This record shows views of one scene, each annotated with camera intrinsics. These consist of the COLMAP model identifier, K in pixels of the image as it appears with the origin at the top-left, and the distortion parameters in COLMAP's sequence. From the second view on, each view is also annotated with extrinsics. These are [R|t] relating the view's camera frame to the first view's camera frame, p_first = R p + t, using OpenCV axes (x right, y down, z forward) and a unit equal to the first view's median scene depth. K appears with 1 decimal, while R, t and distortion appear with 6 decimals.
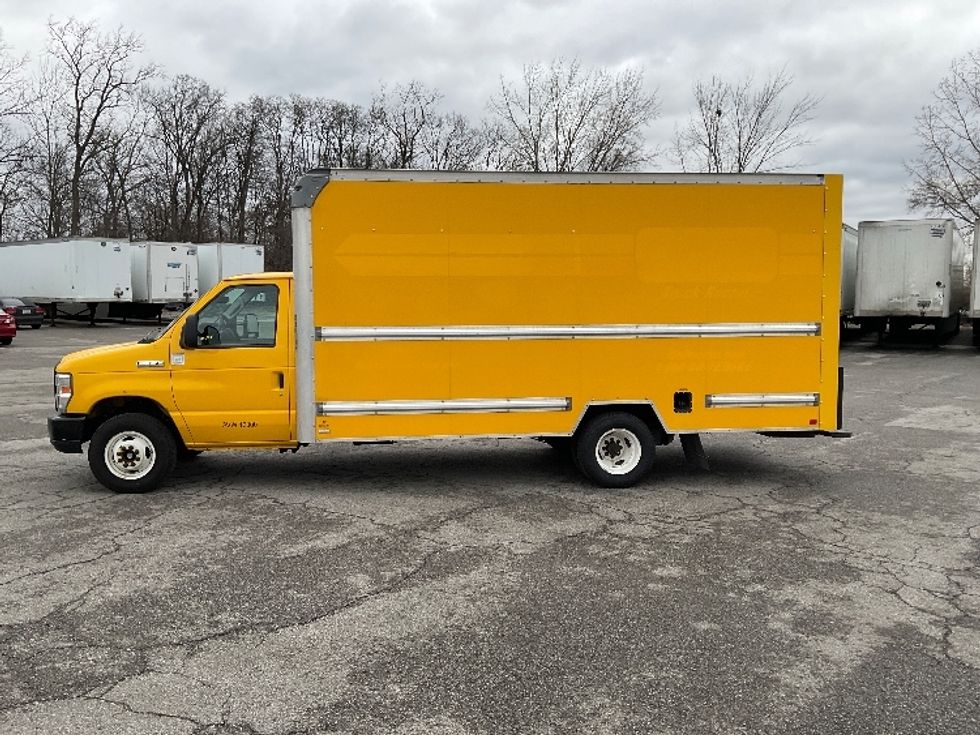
lens RADIAL K [[830.9, 0, 490.0], [0, 830.9, 367.5], [0, 0, 1]] dist [-0.001813, -0.006063]
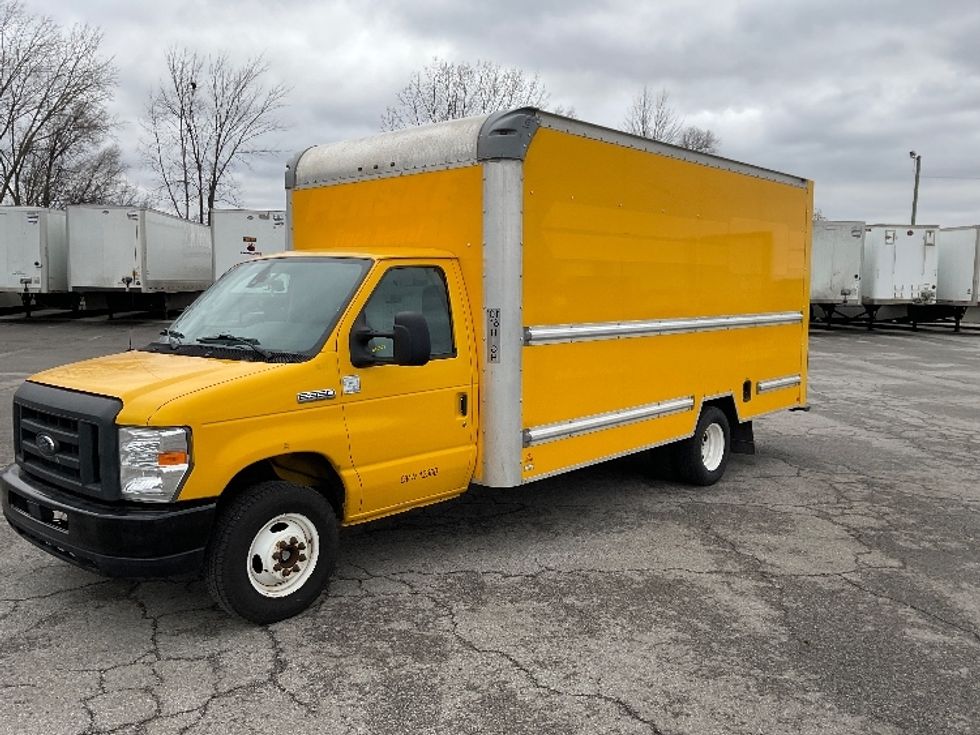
lens RADIAL K [[830.9, 0, 490.0], [0, 830.9, 367.5], [0, 0, 1]] dist [-0.001813, -0.006063]
pose [[0.750937, -0.059111, 0.657723, -0.707639], [0.044480, 0.998251, 0.038931, -0.042231], [-0.658874, 0.000021, 0.752253, 0.470169]]
